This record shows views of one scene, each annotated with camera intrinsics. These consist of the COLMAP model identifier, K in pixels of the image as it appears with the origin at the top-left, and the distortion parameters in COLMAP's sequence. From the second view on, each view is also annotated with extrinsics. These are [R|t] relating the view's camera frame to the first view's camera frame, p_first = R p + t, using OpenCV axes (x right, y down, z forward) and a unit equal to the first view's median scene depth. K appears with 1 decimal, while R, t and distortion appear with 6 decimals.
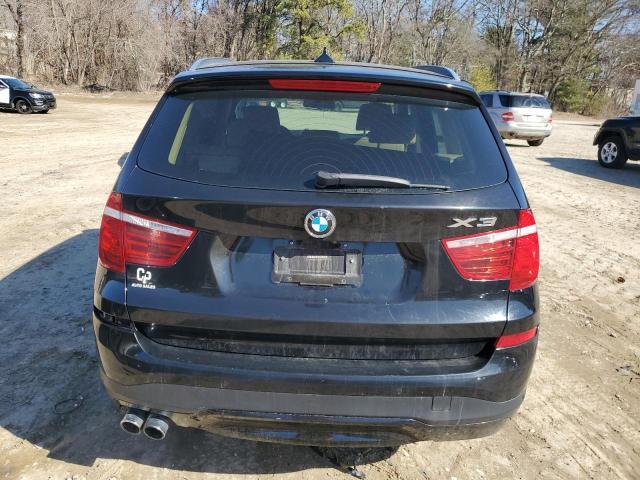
lens RADIAL K [[479.2, 0, 320.1], [0, 479.2, 240.2], [0, 0, 1]] dist [0.001846, -0.001040]
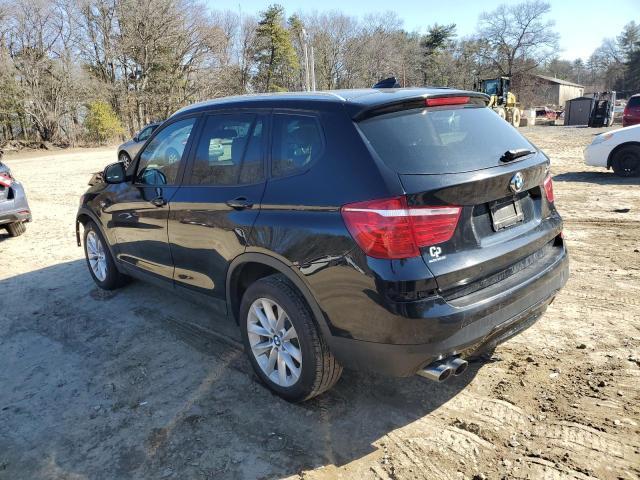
lens RADIAL K [[479.2, 0, 320.6], [0, 479.2, 239.6], [0, 0, 1]] dist [0.001846, -0.001040]
pose [[0.750563, -0.251686, 0.610990, -1.391643], [0.289625, 0.956379, 0.038177, -0.098981], [-0.593946, 0.148304, 0.790717, 0.140427]]
